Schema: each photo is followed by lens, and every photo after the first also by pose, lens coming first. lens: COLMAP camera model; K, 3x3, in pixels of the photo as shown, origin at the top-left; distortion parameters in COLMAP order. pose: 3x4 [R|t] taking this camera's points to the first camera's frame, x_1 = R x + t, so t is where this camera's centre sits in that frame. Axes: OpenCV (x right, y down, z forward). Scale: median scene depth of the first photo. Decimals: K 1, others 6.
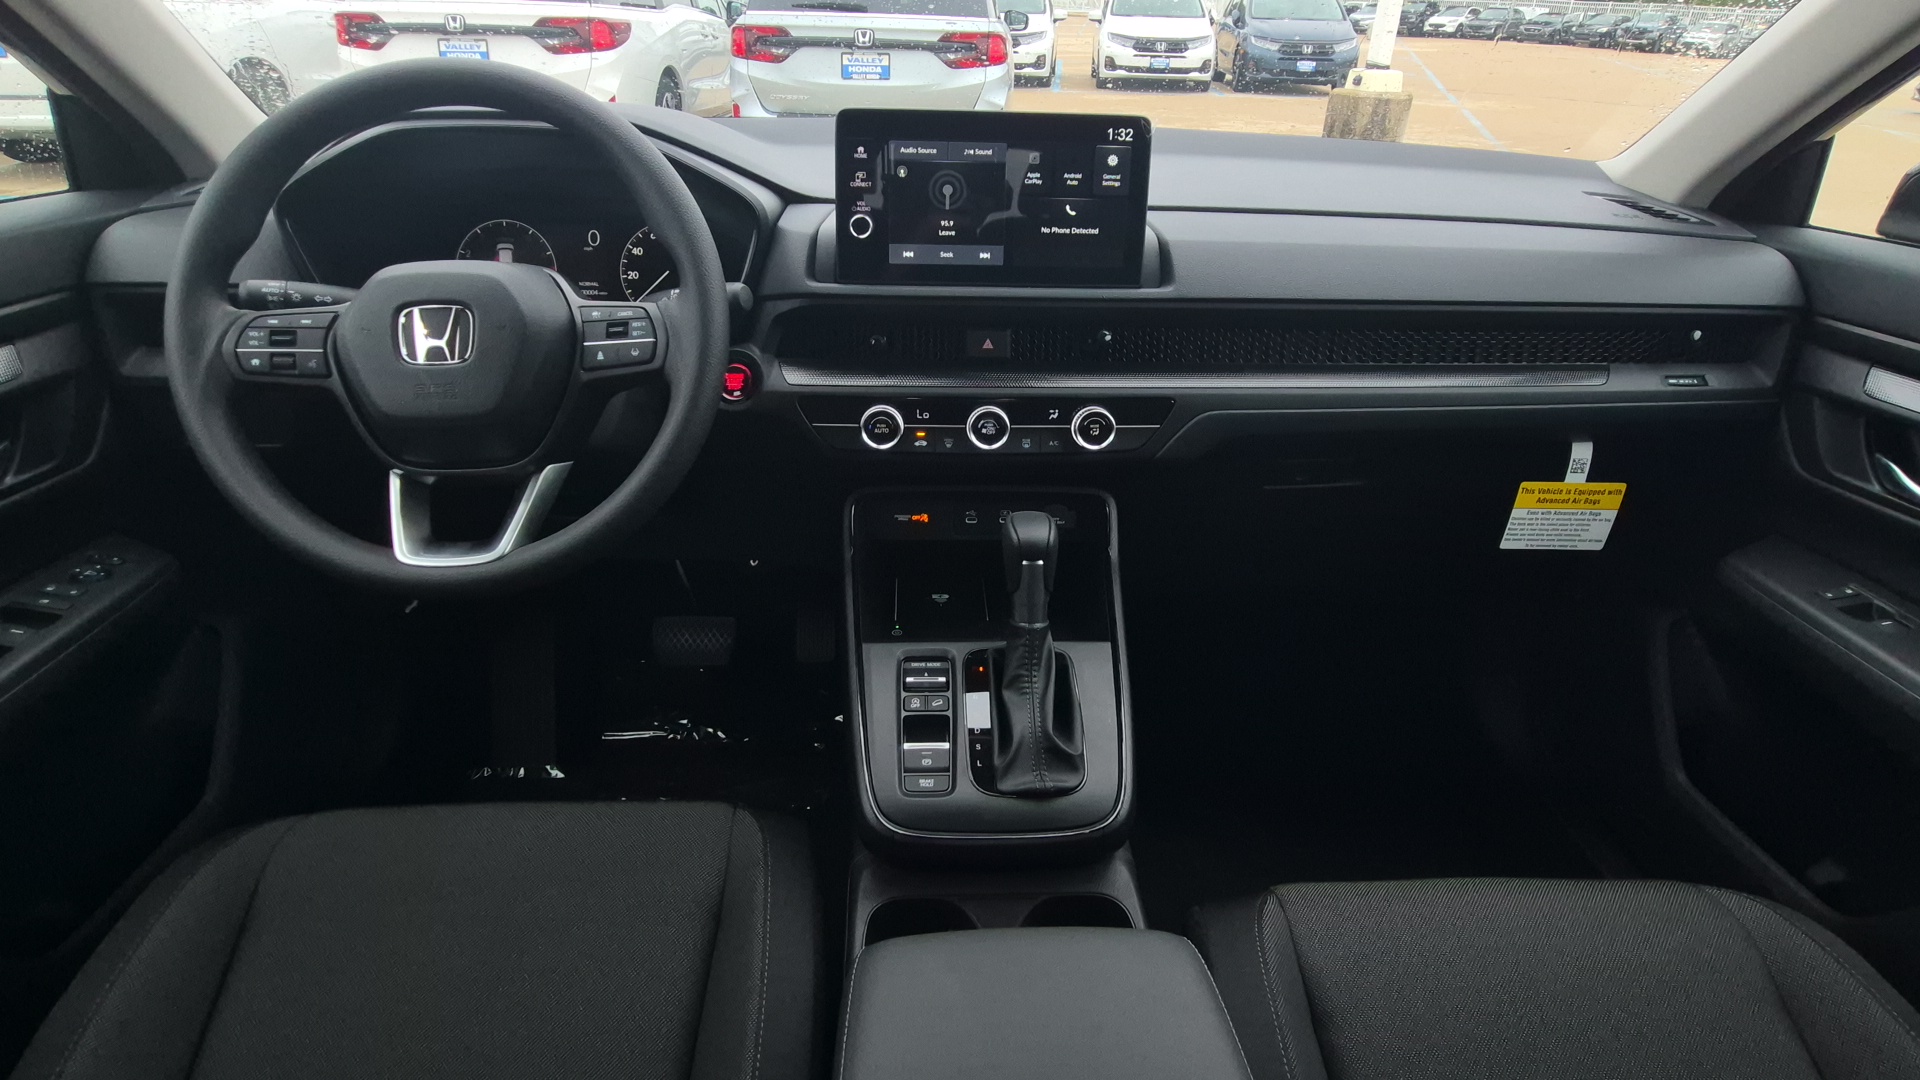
lens RADIAL K [[1004.6, 0, 967.3], [0, 1004.6, 538.3], [0, 0, 1]] dist [-0.015102, 0.000680]
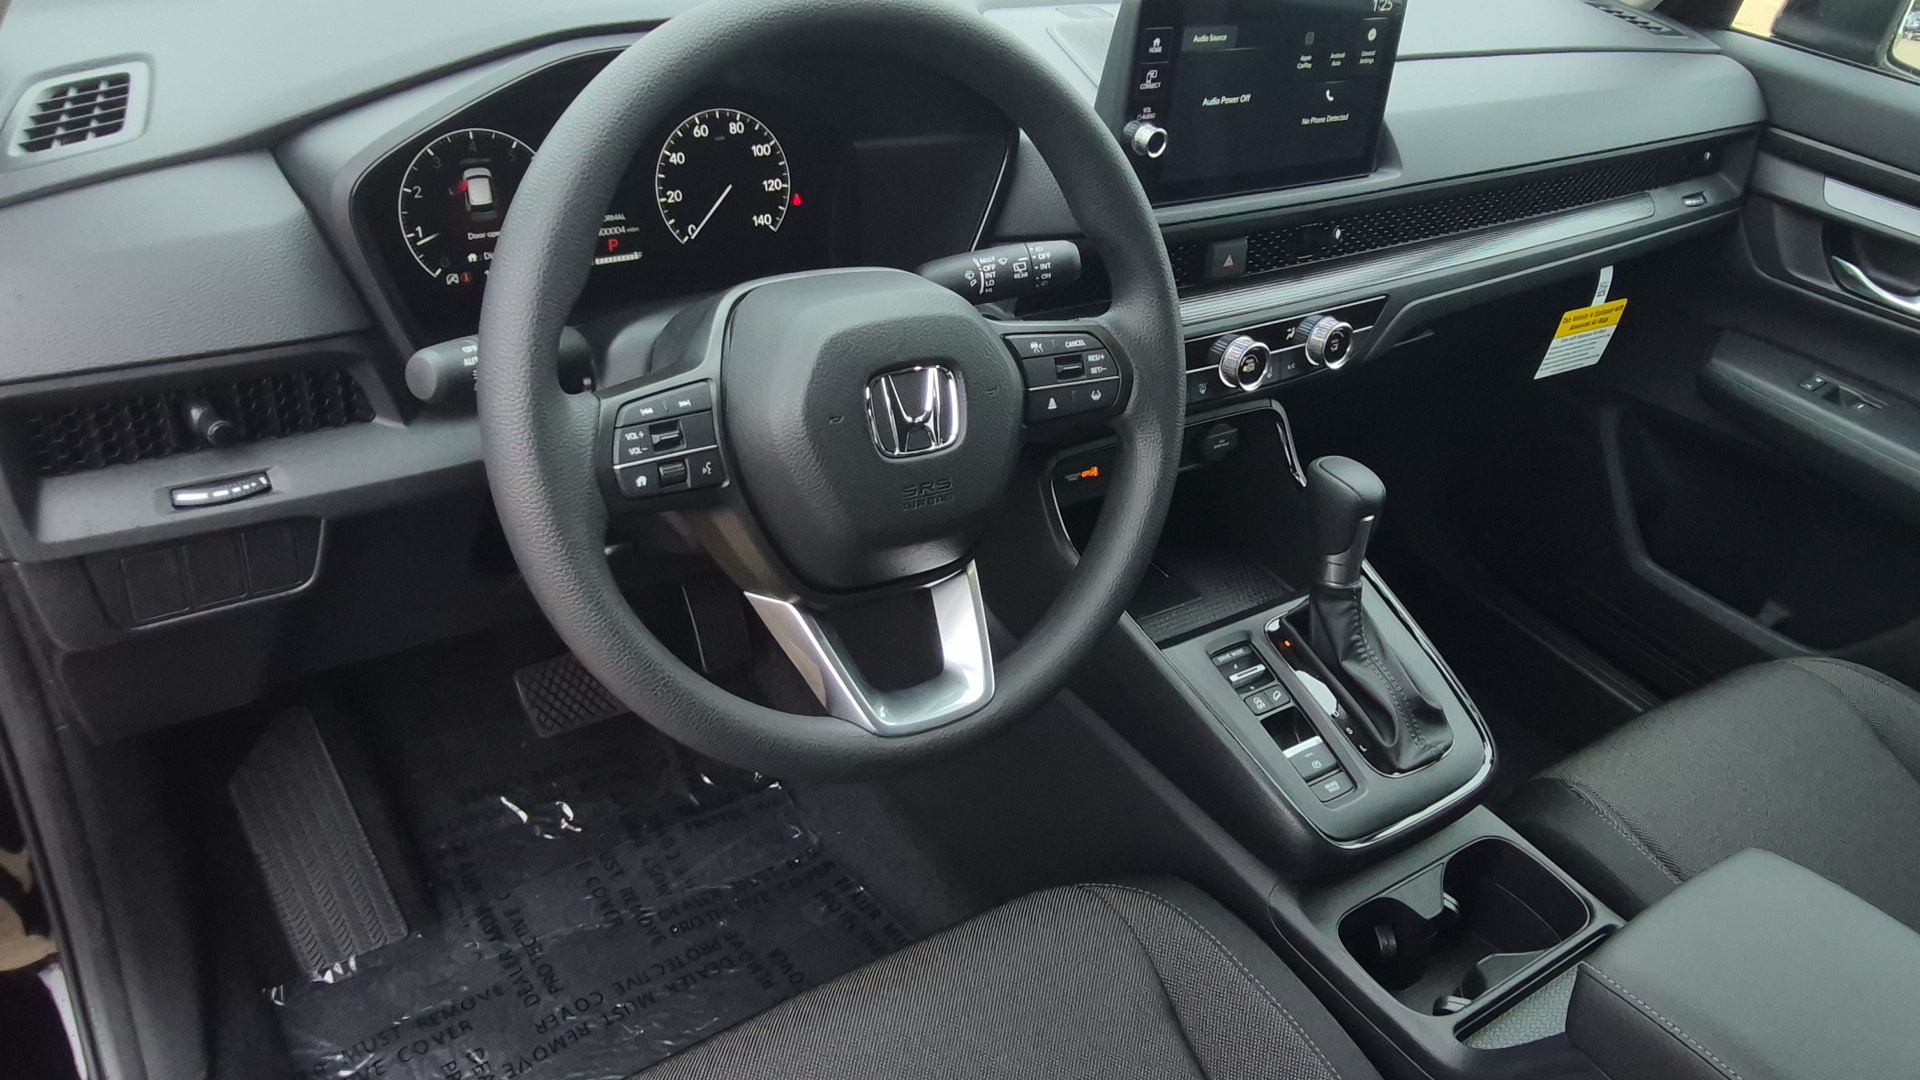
lens RADIAL K [[1422.7, 0, 973.4], [0, 1422.7, 539.0], [0, 0, 1]] dist [-0.009926, -0.000083]
pose [[0.839508, -0.227650, 0.493358, -0.783169], [0.136805, 0.967305, 0.213554, -0.252110], [-0.525843, -0.111787, 0.843204, 0.109402]]
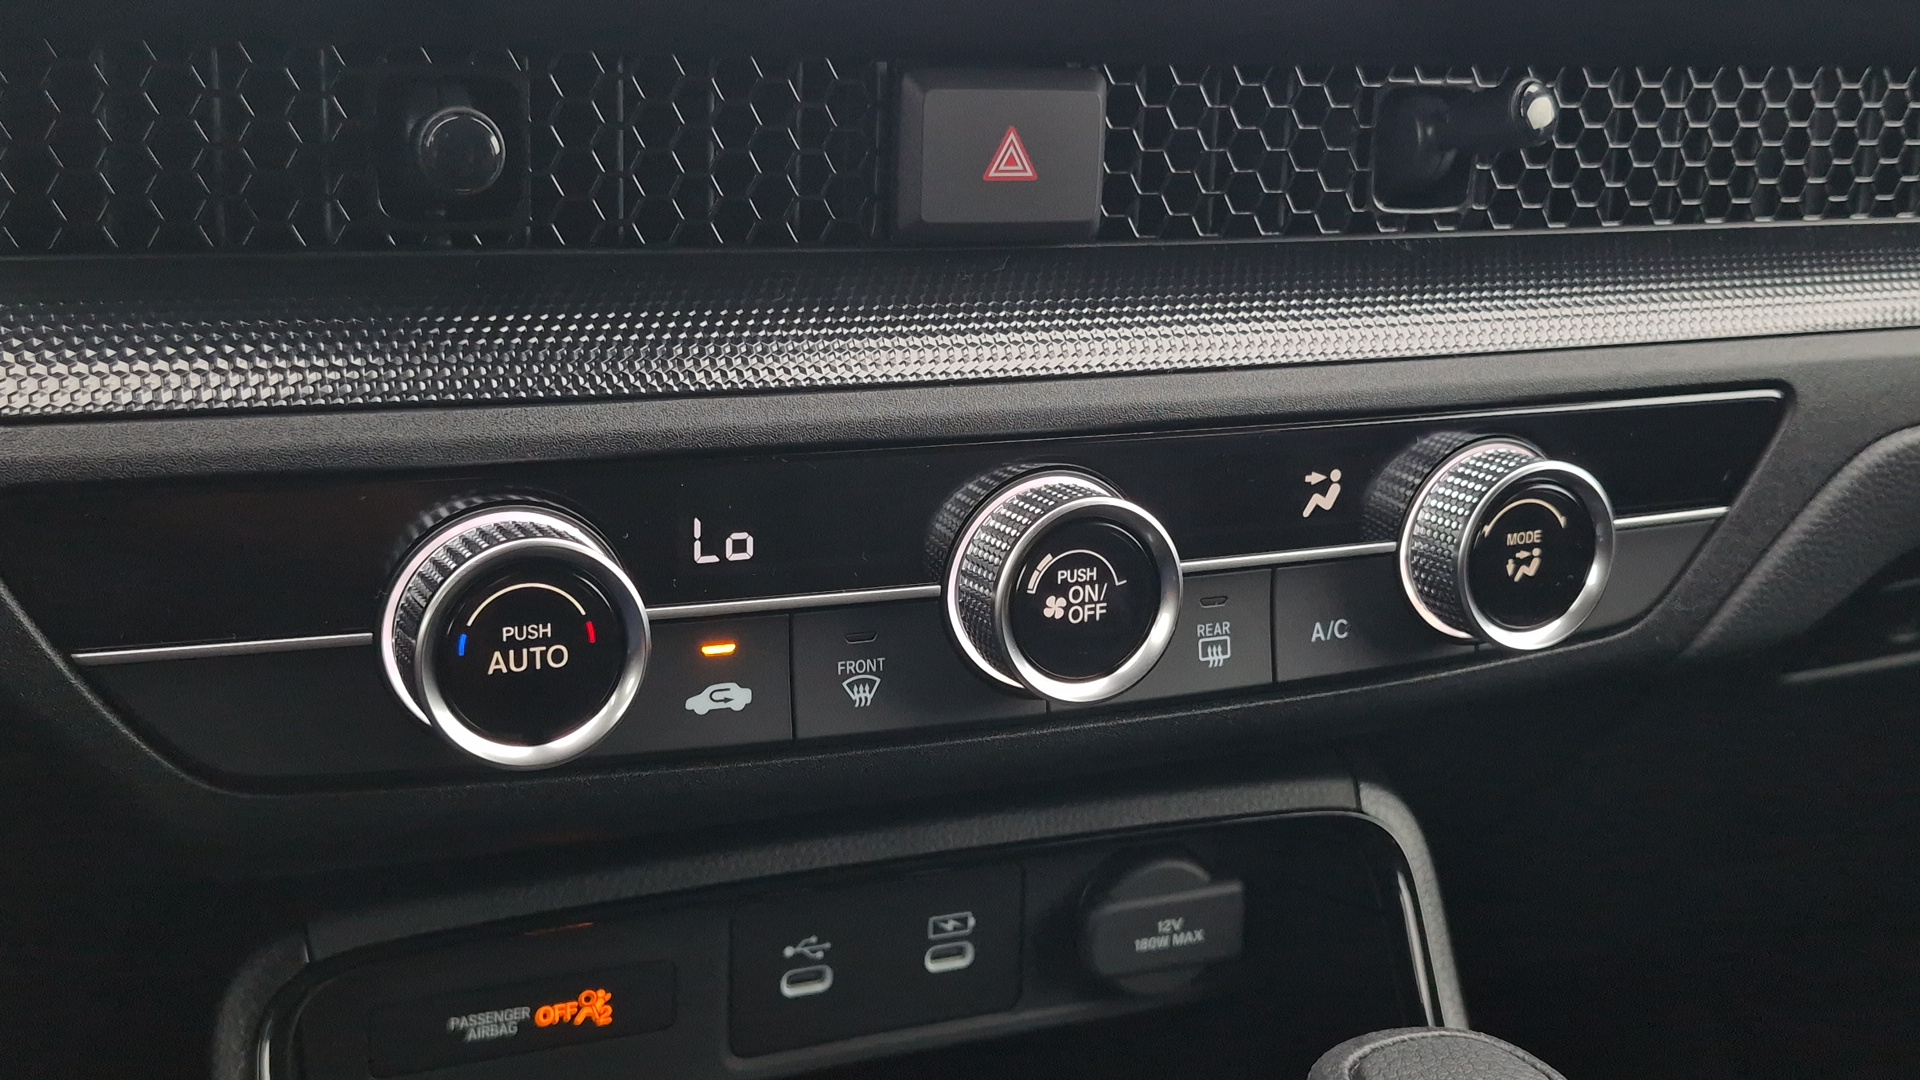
lens RADIAL K [[2336.9, 0, 955.4], [0, 2336.9, 535.2], [0, 0, 1]] dist [0.125389, 0.000000]
pose [[0.927100, -0.075970, 0.367035, -0.163826], [0.092795, 0.995280, -0.028389, -0.109444], [-0.363146, 0.060378, 0.929774, 0.587949]]
